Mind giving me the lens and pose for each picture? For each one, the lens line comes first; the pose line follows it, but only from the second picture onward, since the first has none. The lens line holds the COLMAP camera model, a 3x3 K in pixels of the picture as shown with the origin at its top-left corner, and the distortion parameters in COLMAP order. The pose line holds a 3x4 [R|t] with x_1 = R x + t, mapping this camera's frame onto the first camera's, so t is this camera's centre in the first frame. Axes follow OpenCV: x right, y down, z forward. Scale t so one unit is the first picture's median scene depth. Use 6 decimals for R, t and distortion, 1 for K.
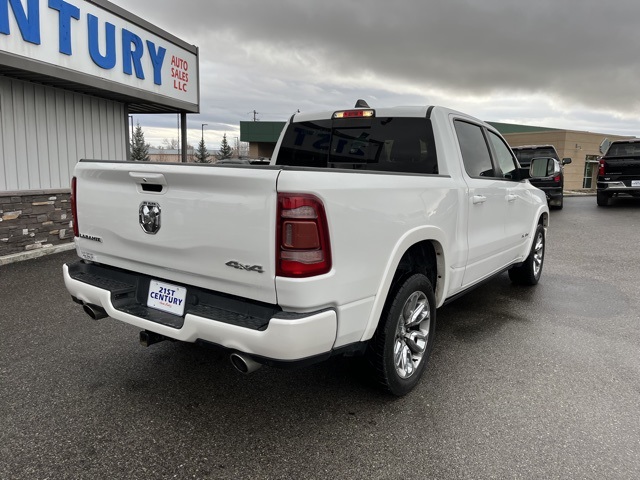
lens RADIAL K [[479.3, 0, 316.5], [0, 479.3, 239.2], [0, 0, 1]] dist [0.068410, -0.088718]
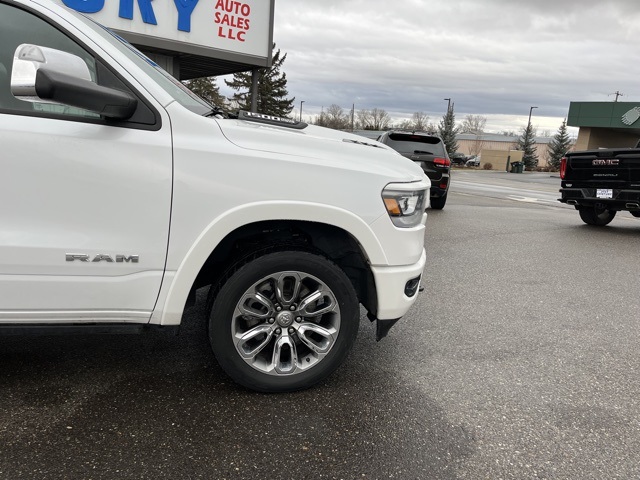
lens RADIAL K [[479.3, 0, 316.5], [0, 479.3, 239.2], [0, 0, 1]] dist [0.068410, -0.088718]
pose [[0.756281, 0.167826, -0.632355, 0.468604], [-0.153834, 0.985057, 0.077451, -0.046631], [0.635904, 0.038703, 0.770797, 0.463050]]
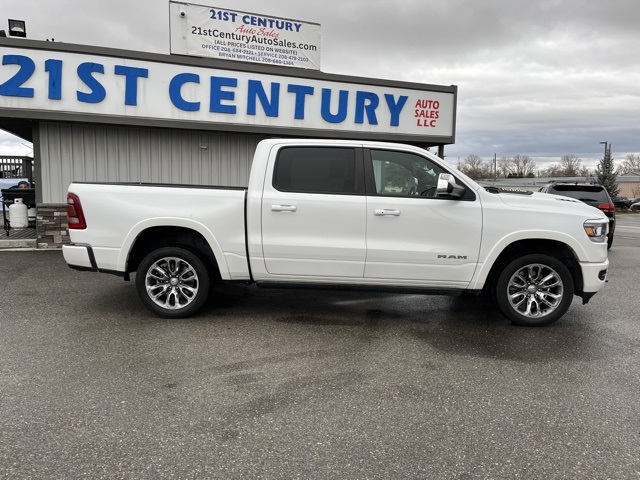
lens RADIAL K [[479.3, 0, 316.5], [0, 479.3, 239.2], [0, 0, 1]] dist [0.068410, -0.088718]
pose [[0.552381, 0.076206, -0.830101, 0.605332], [-0.126838, 0.991901, 0.006657, -0.007483], [0.823885, 0.101611, 0.557573, 0.152540]]
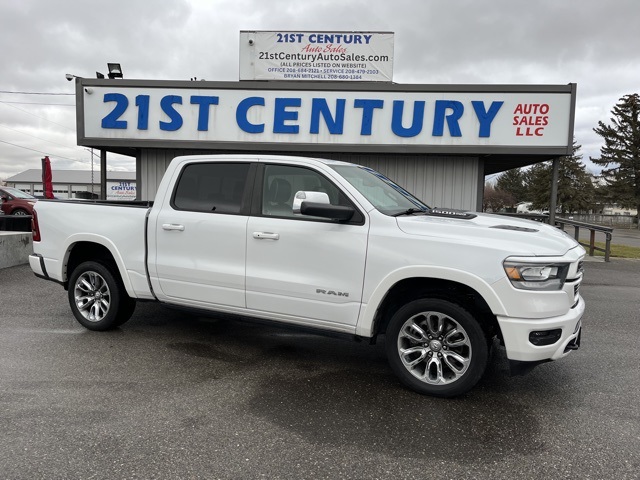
lens RADIAL K [[481.3, 0, 323.3], [0, 481.3, 241.0], [0, 0, 1]] dist [0.064869, -0.082197]
pose [[0.156490, 0.058486, -0.985946, 0.672040], [-0.167198, 0.985407, 0.031916, -0.062469], [0.973425, 0.159854, 0.163985, 0.490259]]
